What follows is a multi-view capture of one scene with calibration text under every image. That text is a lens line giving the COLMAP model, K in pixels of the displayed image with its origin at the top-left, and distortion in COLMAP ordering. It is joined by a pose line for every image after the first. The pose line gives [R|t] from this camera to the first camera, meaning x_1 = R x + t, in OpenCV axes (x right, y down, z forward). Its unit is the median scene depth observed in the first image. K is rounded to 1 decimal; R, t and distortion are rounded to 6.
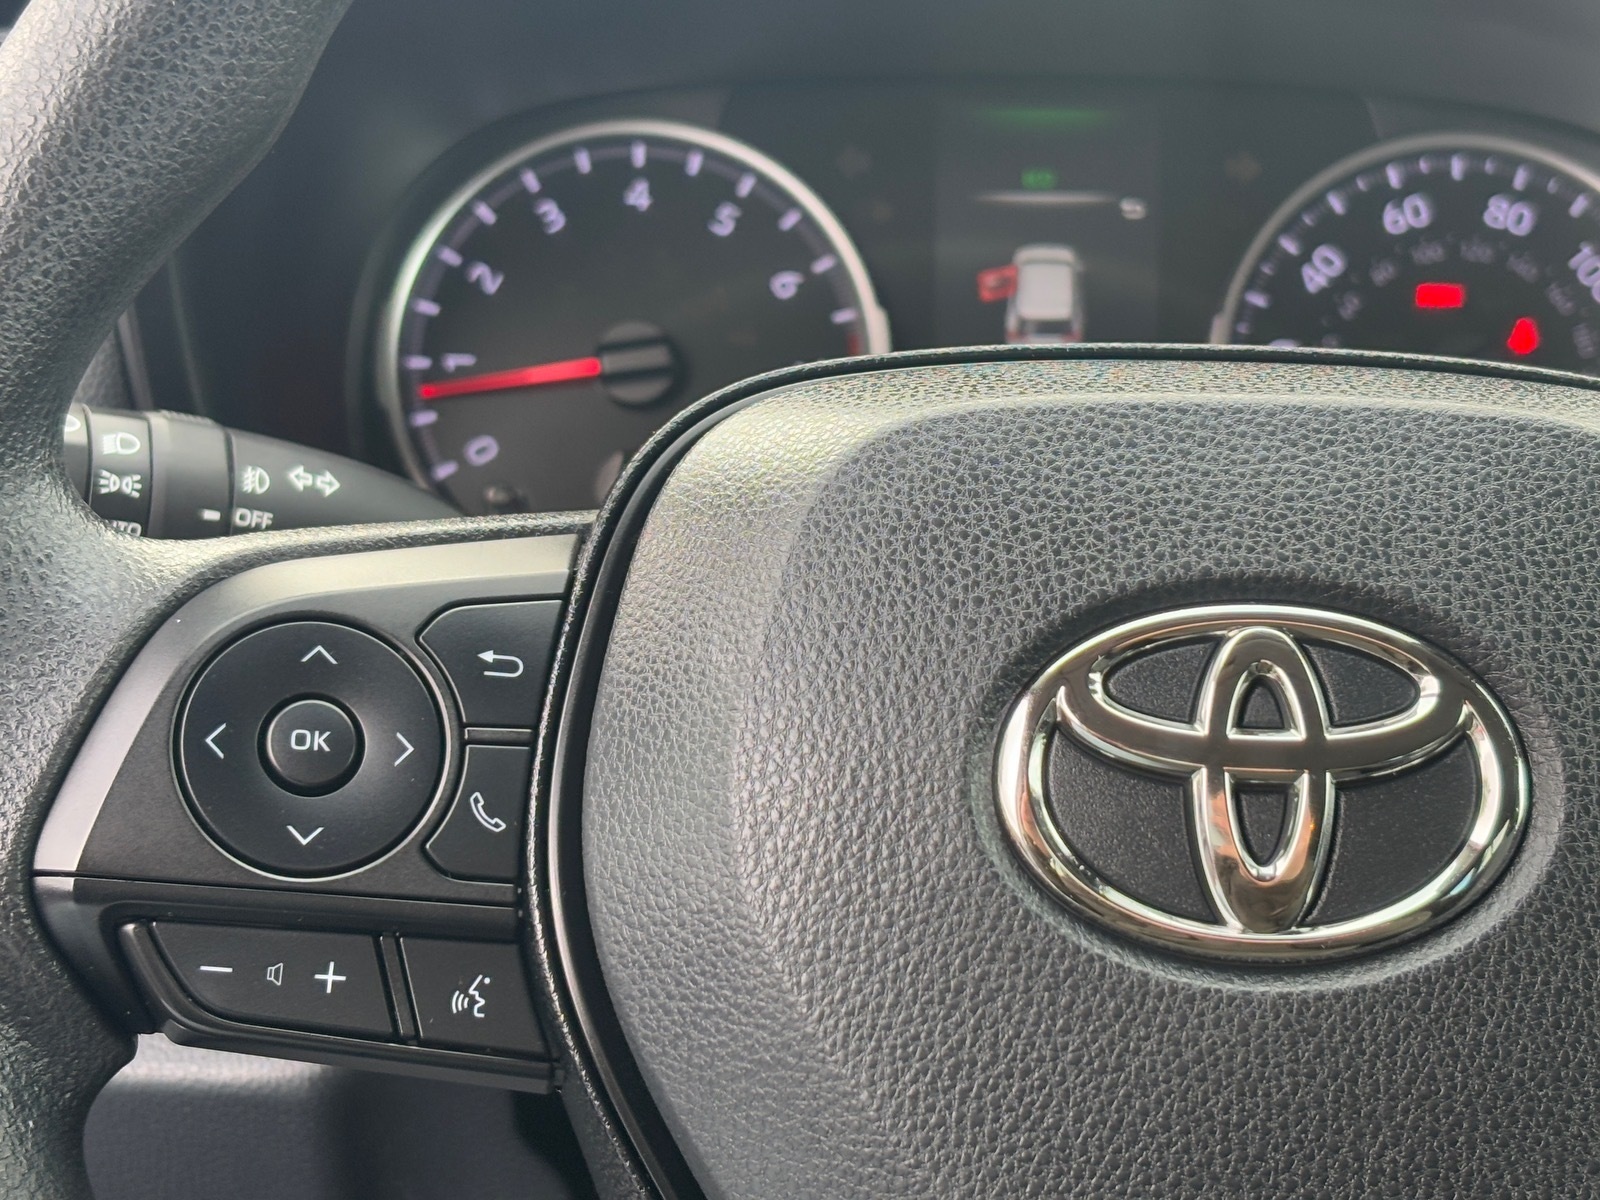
lens RADIAL K [[2849.4, 0, 802.8], [0, 2849.4, 613.8], [0, 0, 1]] dist [0.094646, 0.000000]
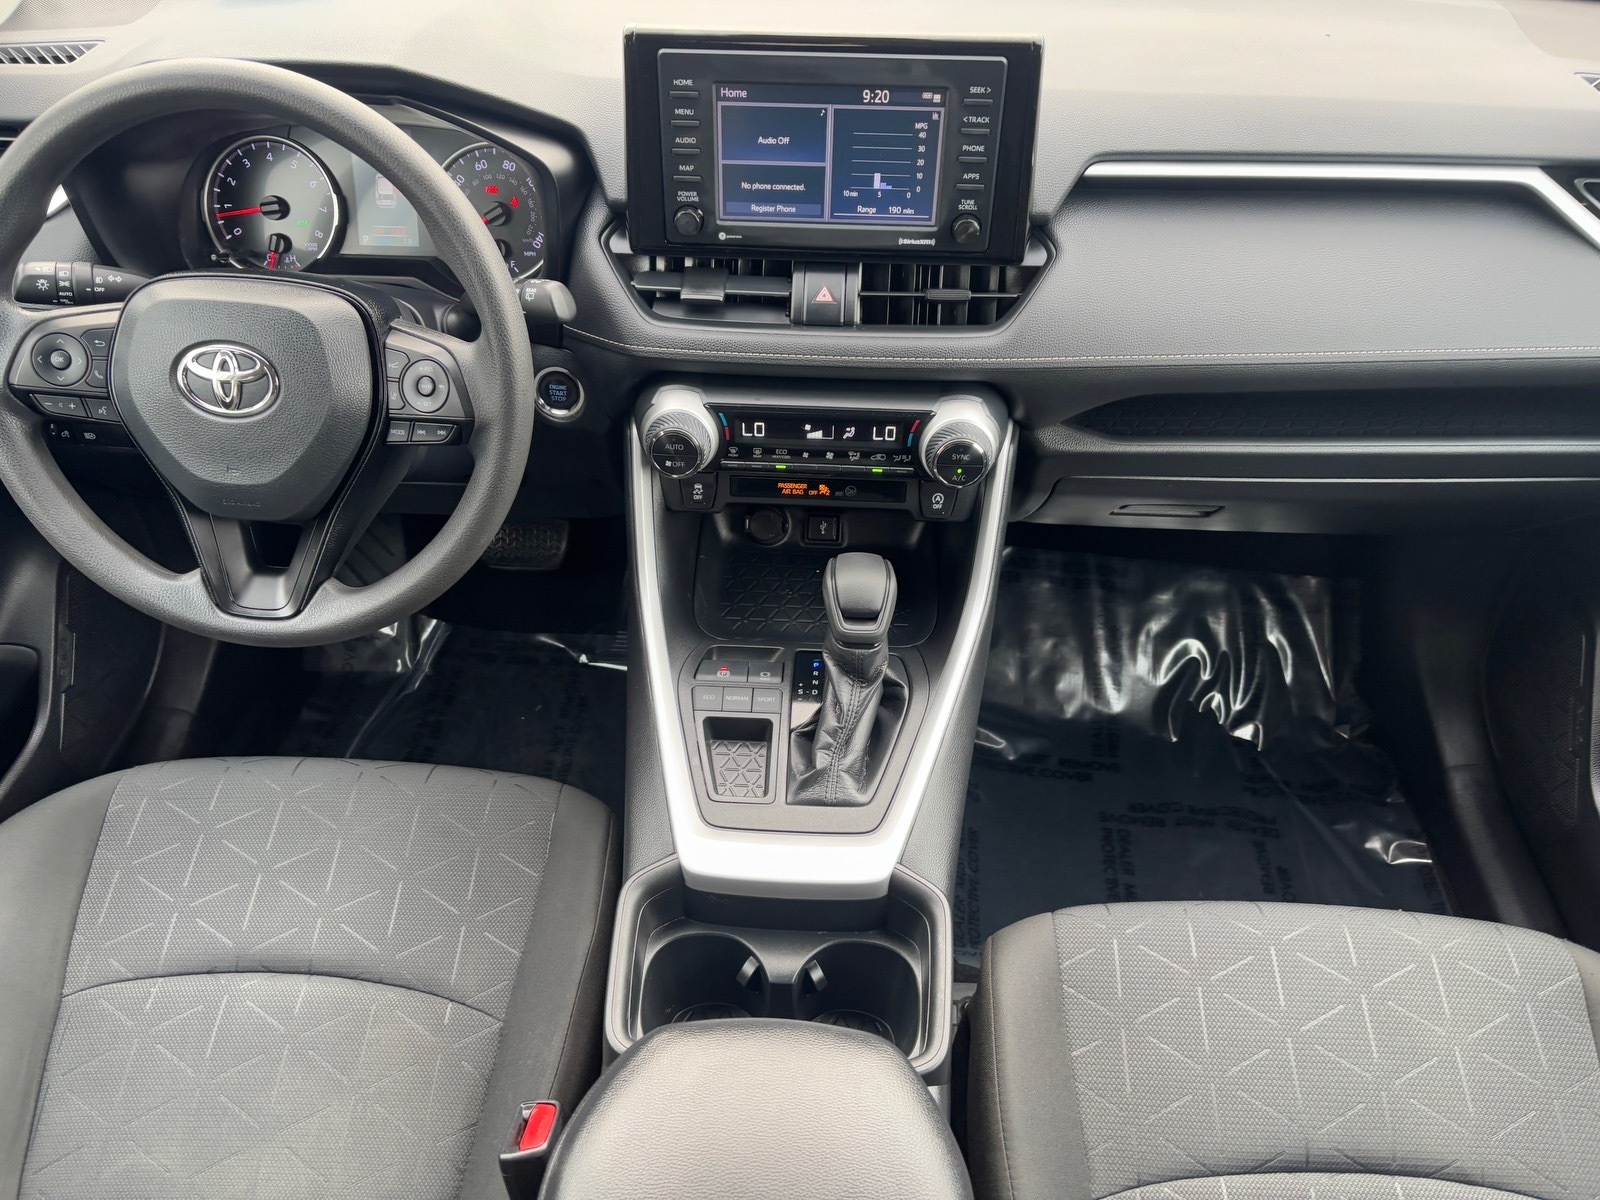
lens RADIAL K [[1225.2, 0, 793.0], [0, 1225.2, 615.4], [0, 0, 1]] dist [0.037844, -0.043844]
pose [[0.997600, 0.029074, -0.062843, 1.165241], [-0.001558, 0.916775, 0.399401, -0.389169], [0.069224, -0.398345, 0.914620, -0.990684]]
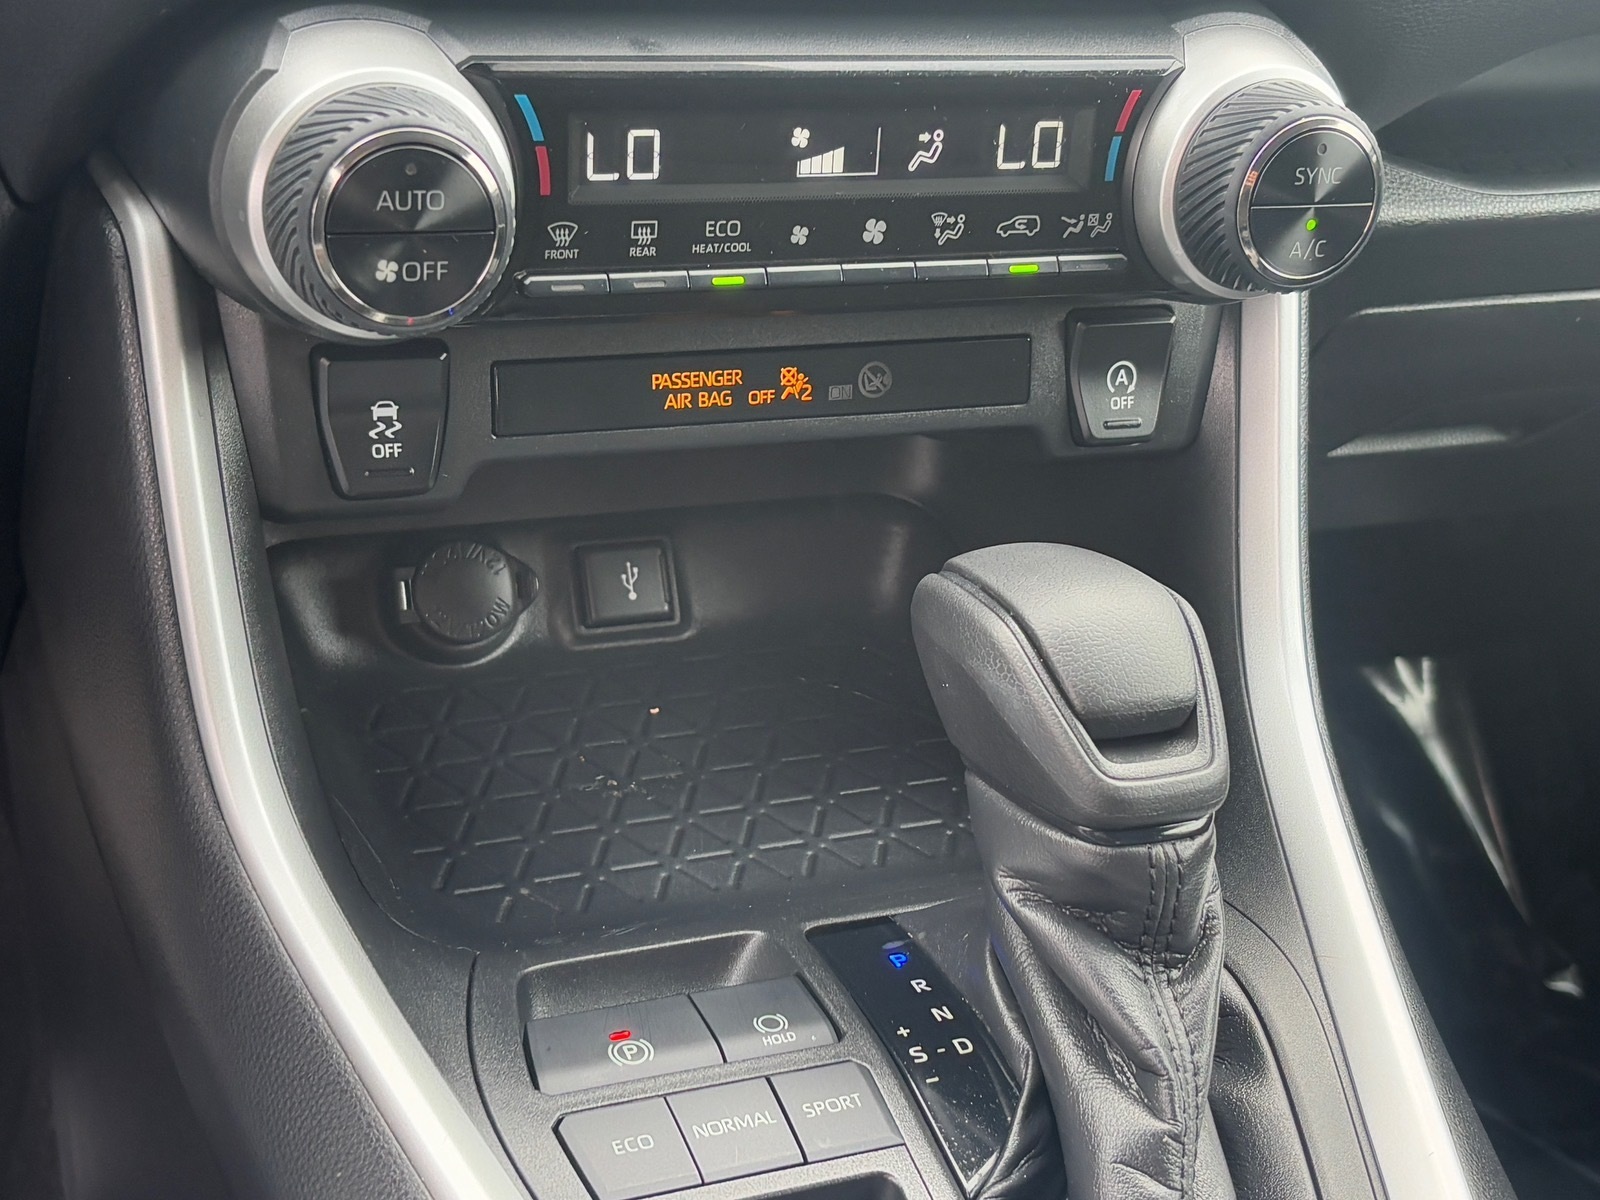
lens RADIAL K [[2373.6, 0, 778.5], [0, 2373.6, 603.4], [0, 0, 1]] dist [0.169772, 0.000000]
pose [[0.925075, -0.106385, 0.364579, 0.531323], [0.019229, 0.971854, 0.234797, 0.135680], [-0.379297, -0.210195, 0.901084, 0.002674]]
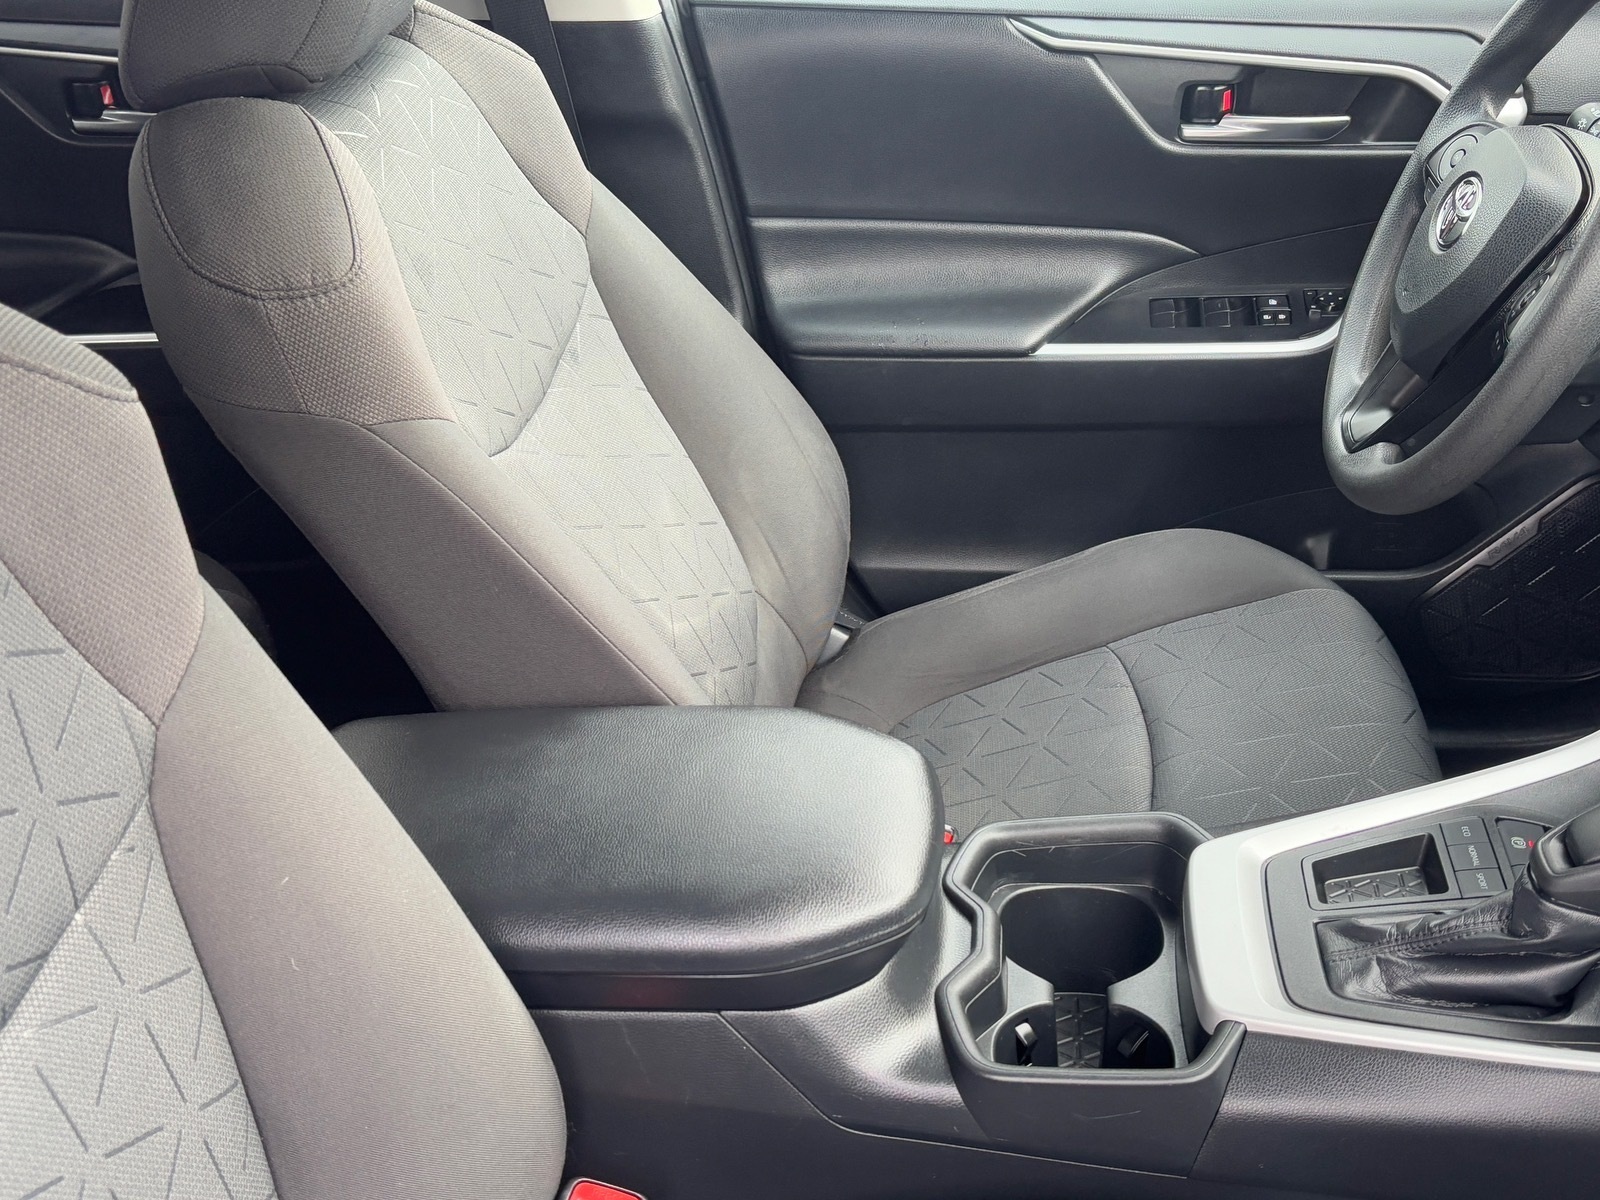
lens RADIAL K [[1882.4, 0, 827.6], [0, 1882.4, 625.3], [0, 0, 1]] dist [0.112550, 0.000000]
pose [[-0.108199, 0.487236, -0.866542, 3.079967], [-0.275235, 0.822904, 0.497066, -0.615806], [0.955269, 0.292285, 0.045068, 0.006726]]
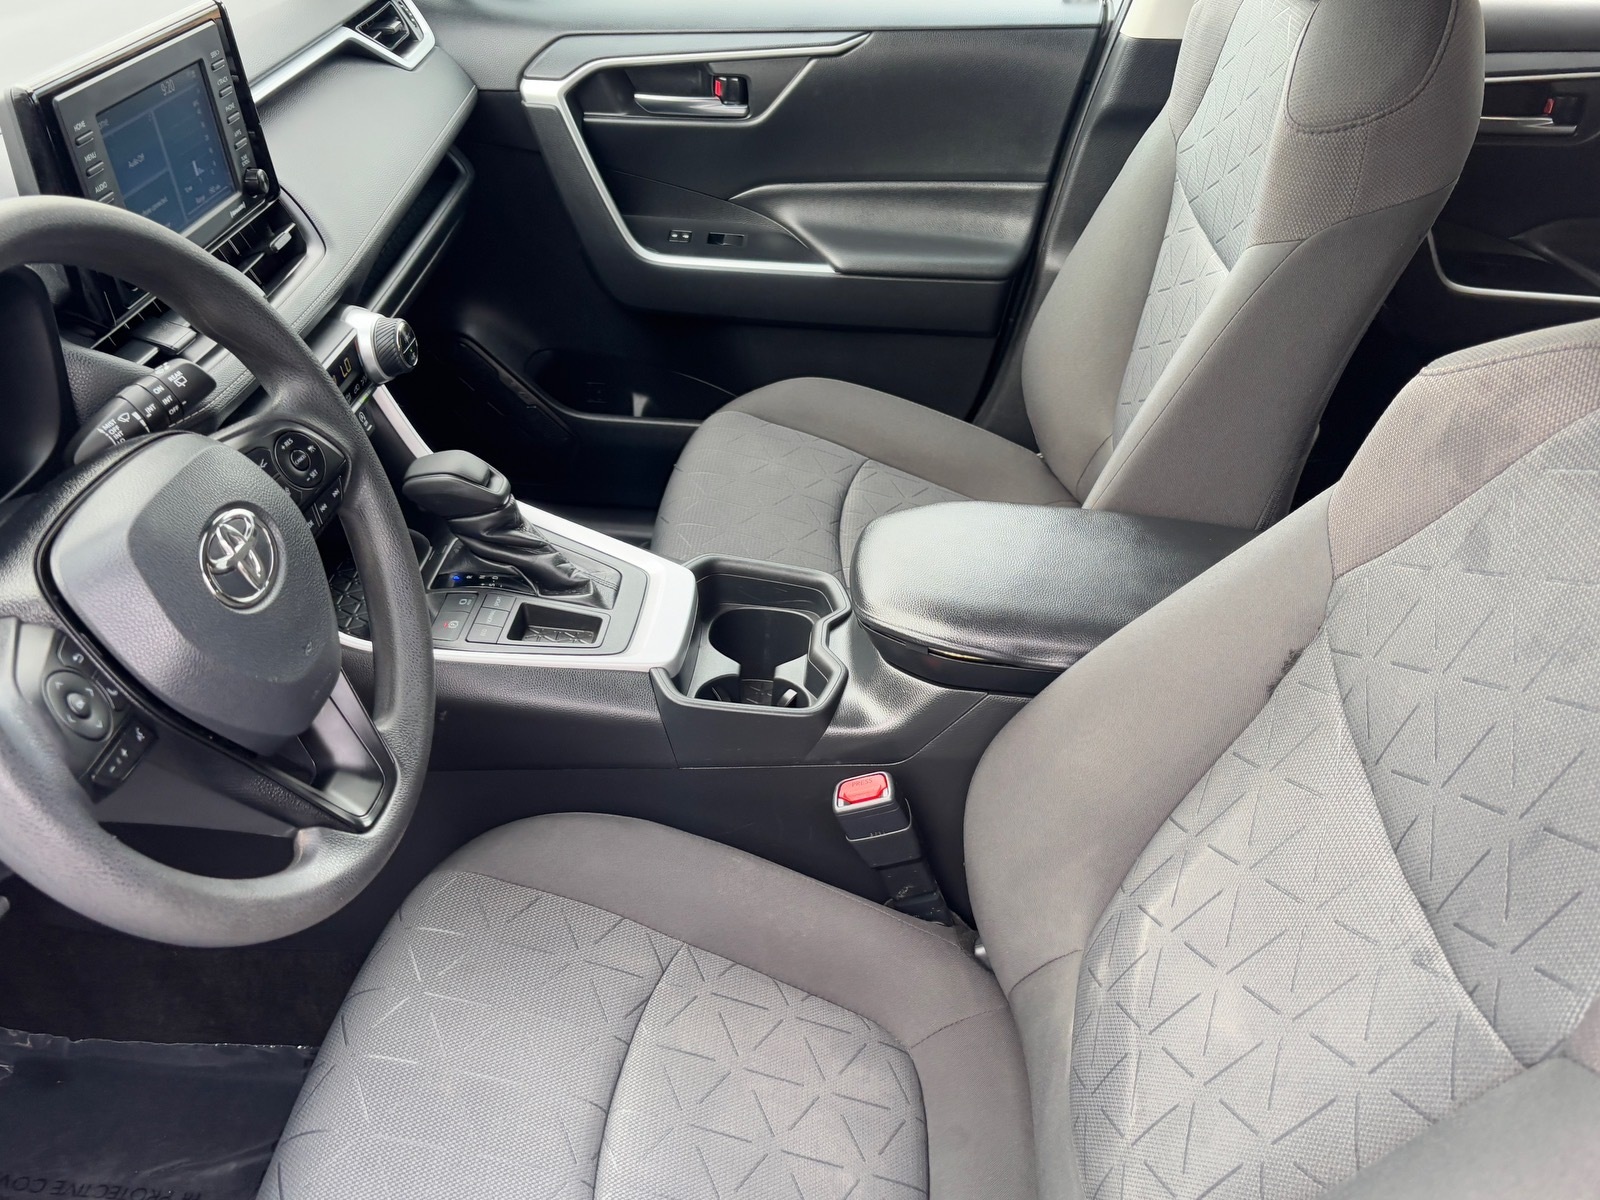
lens RADIAL K [[1417.2, 0, 814.0], [0, 1417.2, 606.8], [0, 0, 1]] dist [0.020556, 0.013440]
pose [[0.076474, -0.570950, 0.817416, -1.291488], [0.283443, 0.798442, 0.531179, -0.641324], [-0.955935, 0.191069, 0.222892, -0.189855]]
